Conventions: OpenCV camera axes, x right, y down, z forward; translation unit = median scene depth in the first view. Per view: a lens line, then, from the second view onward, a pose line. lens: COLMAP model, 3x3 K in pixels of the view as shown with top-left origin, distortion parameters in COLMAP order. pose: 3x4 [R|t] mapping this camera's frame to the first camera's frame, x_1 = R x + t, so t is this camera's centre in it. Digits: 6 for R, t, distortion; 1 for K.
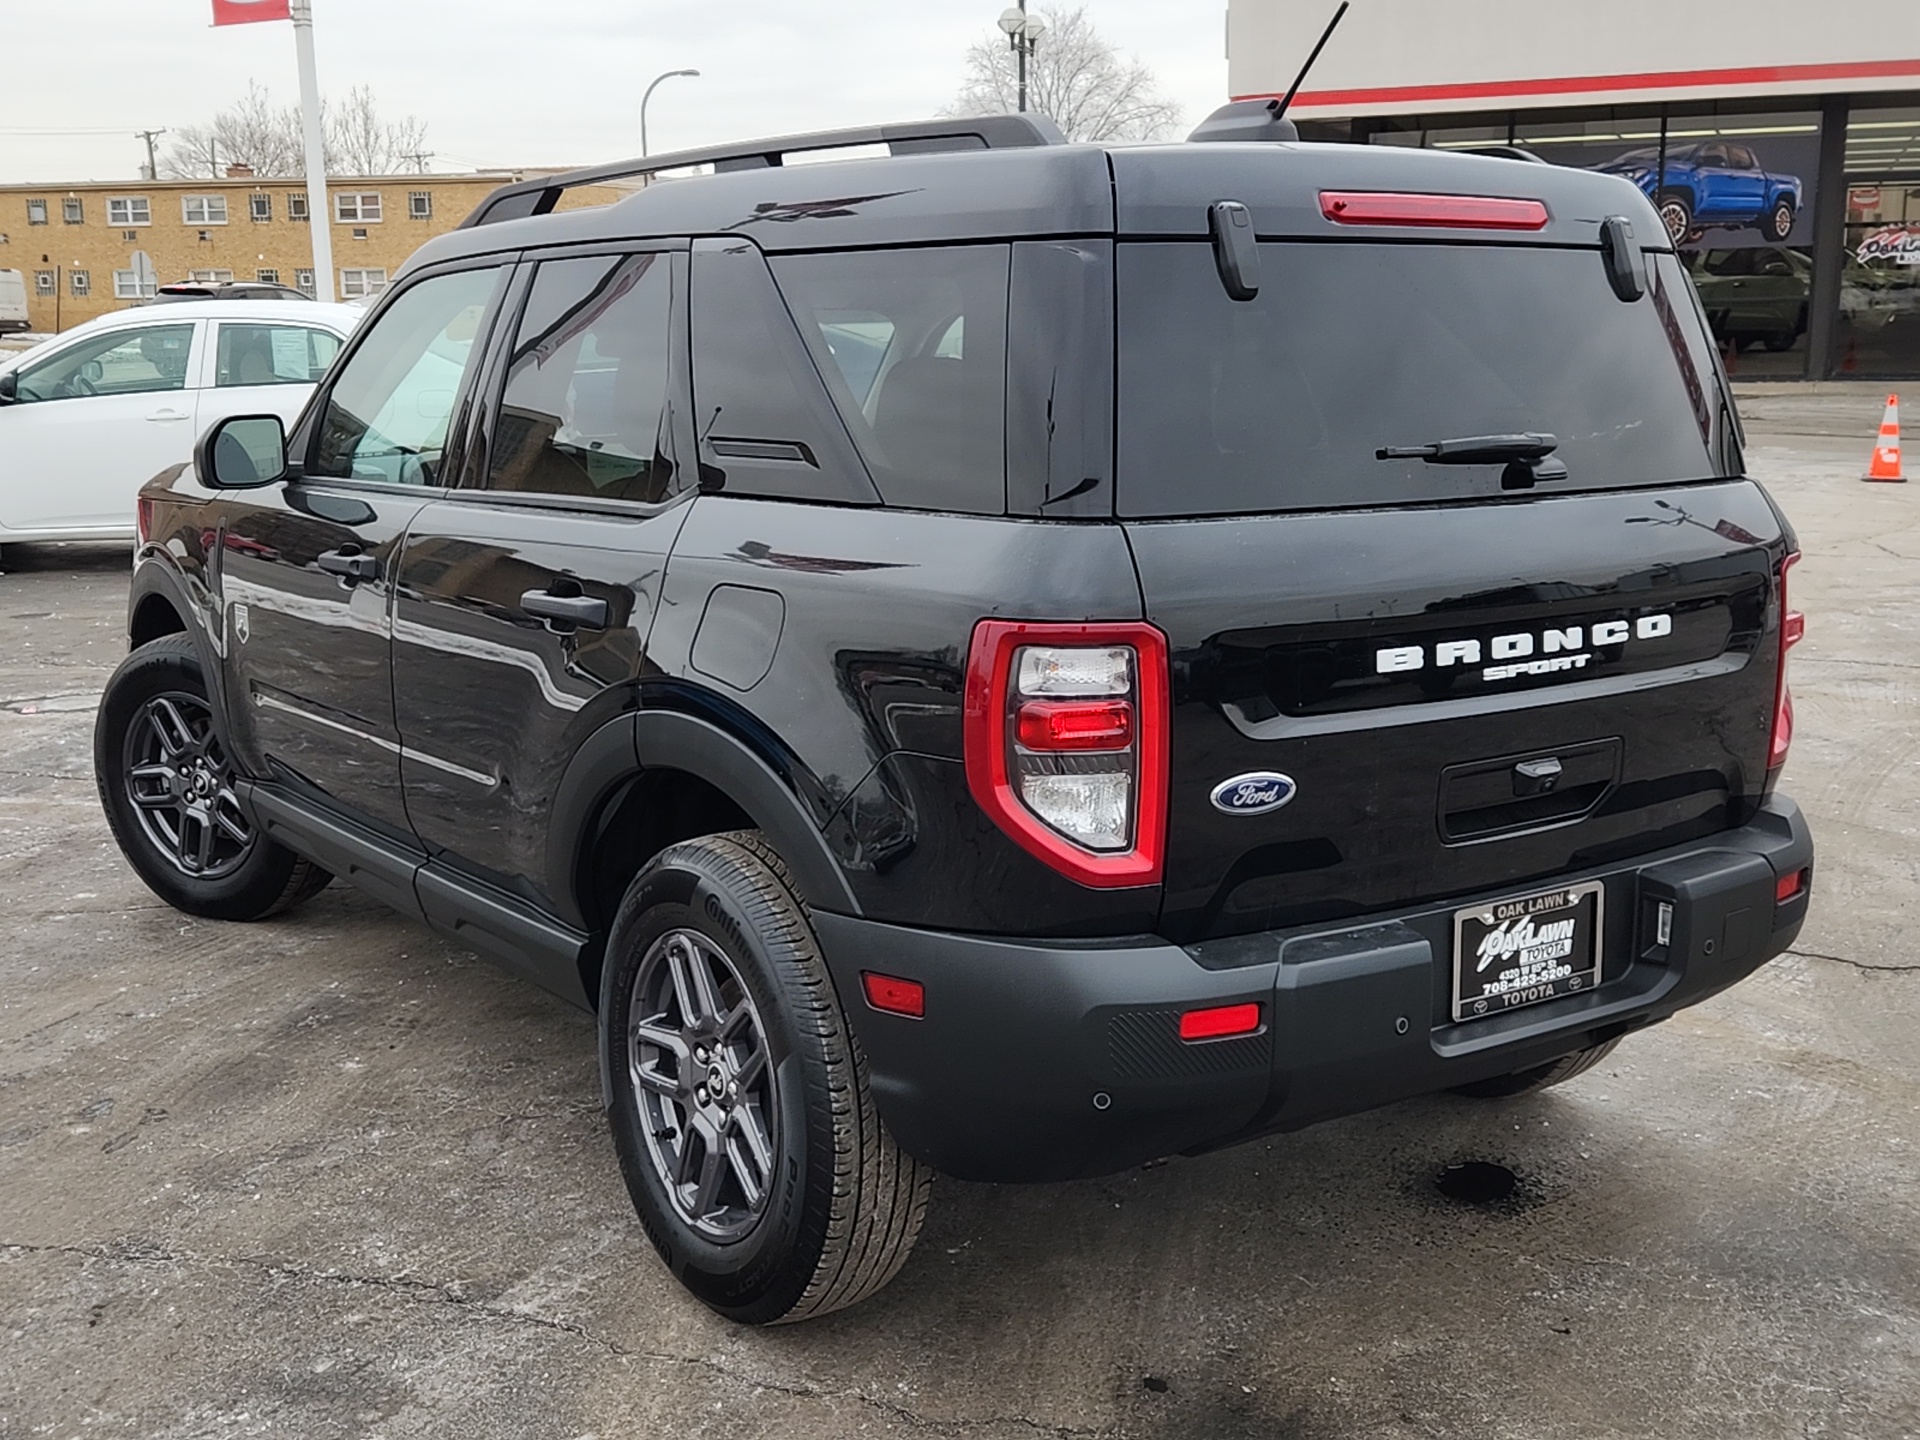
lens RADIAL K [[2145.4, 0, 1015.8], [0, 2145.4, 739.0], [0, 0, 1]] dist [0.128531, -0.202758]
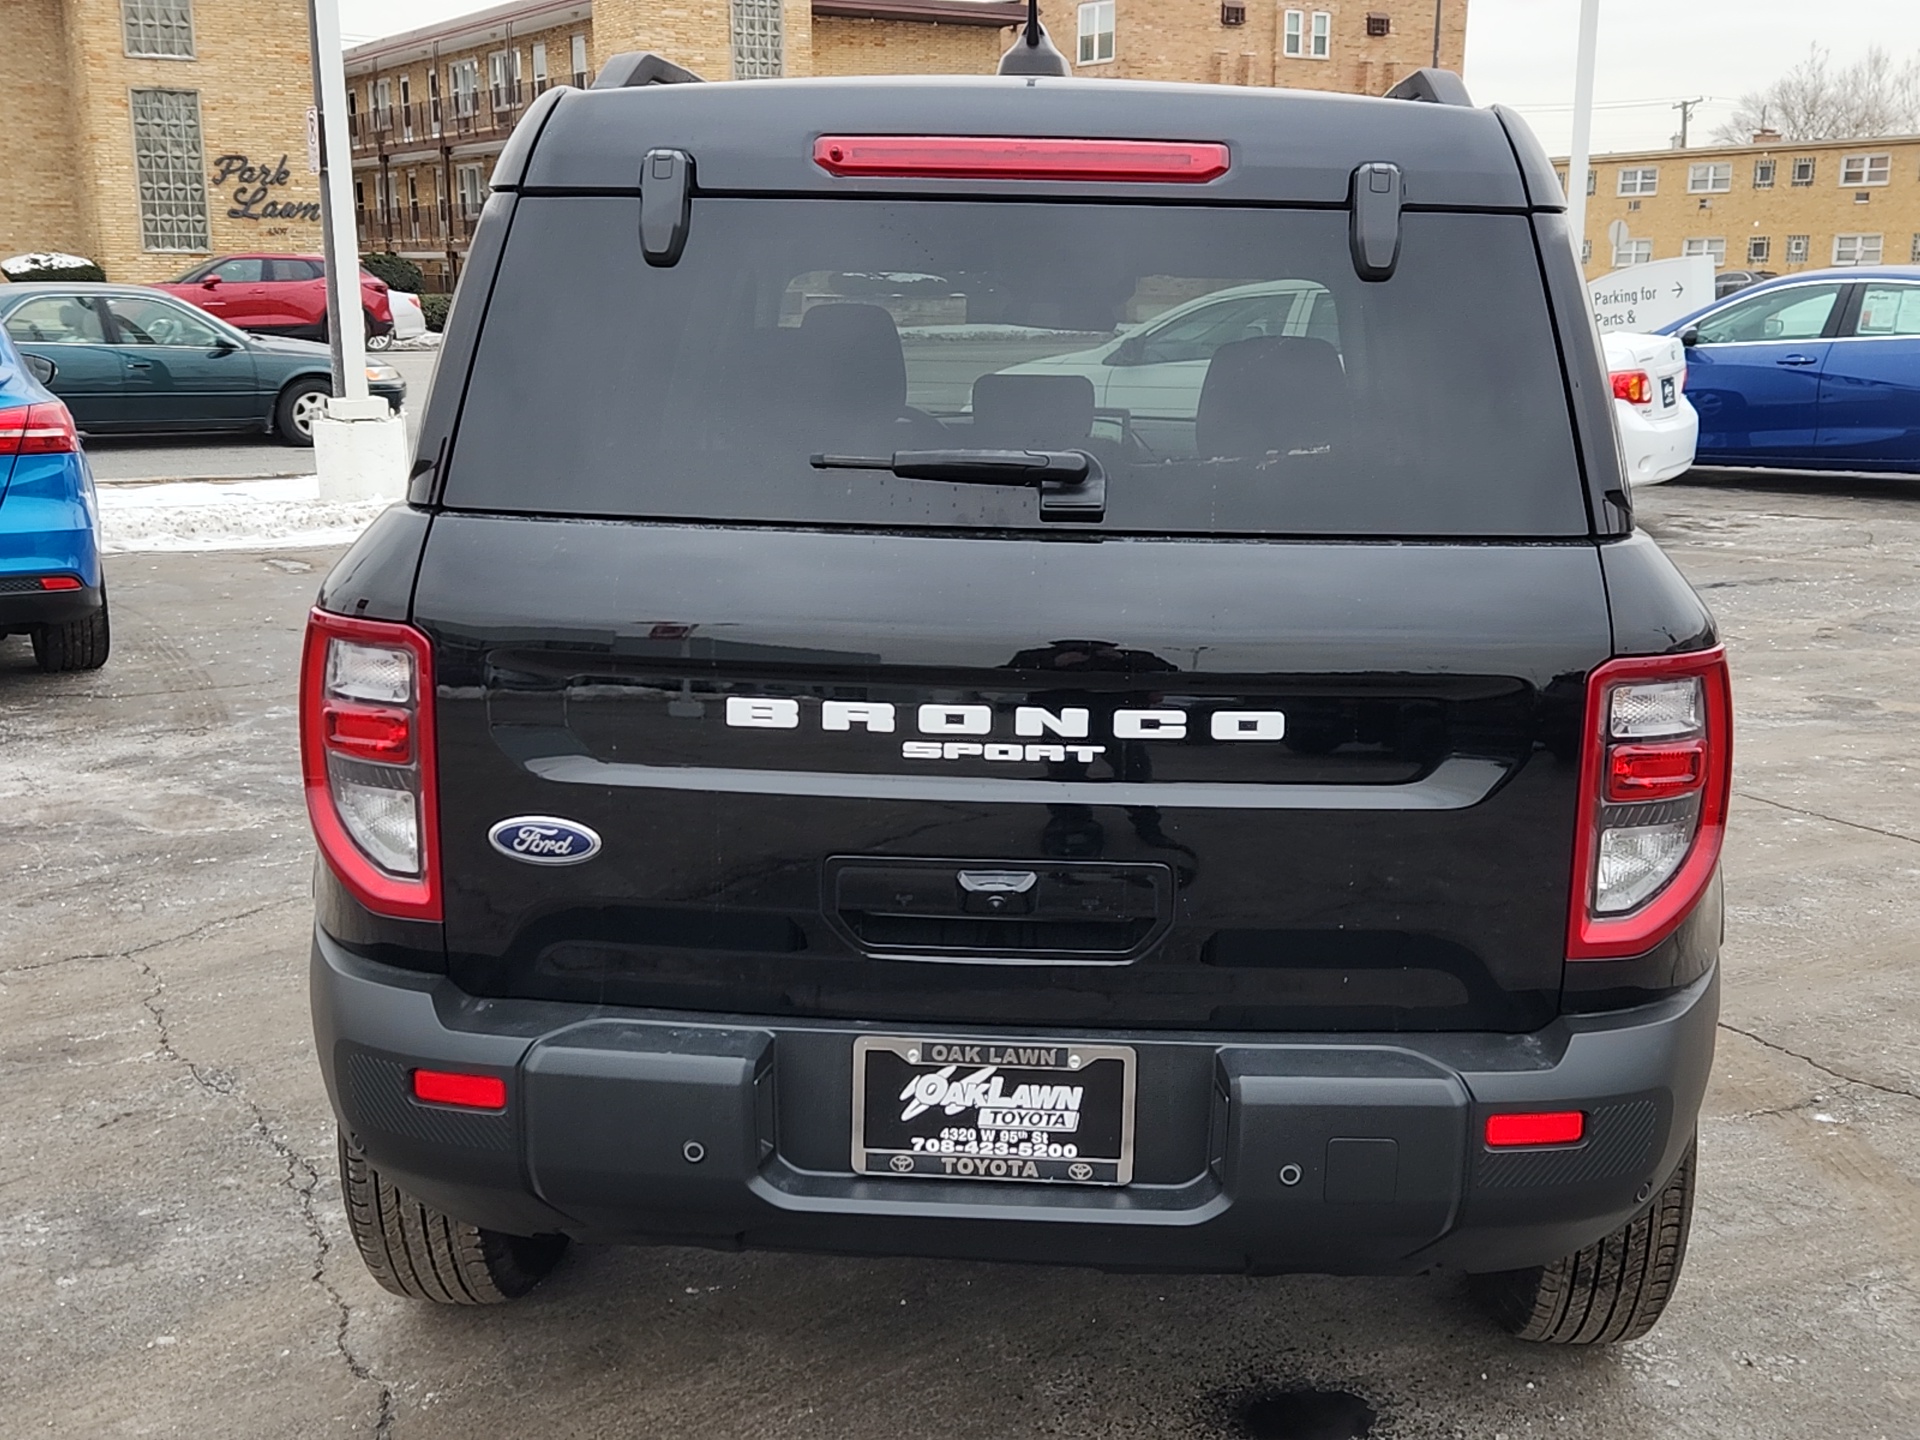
lens RADIAL K [[2145.4, 0, 1015.8], [0, 2145.4, 739.0], [0, 0, 1]] dist [0.128531, -0.202758]
pose [[0.782991, 0.145291, -0.604827, 0.700916], [-0.136546, 0.988769, 0.060752, -0.084183], [0.606861, 0.035018, 0.794036, 0.387060]]
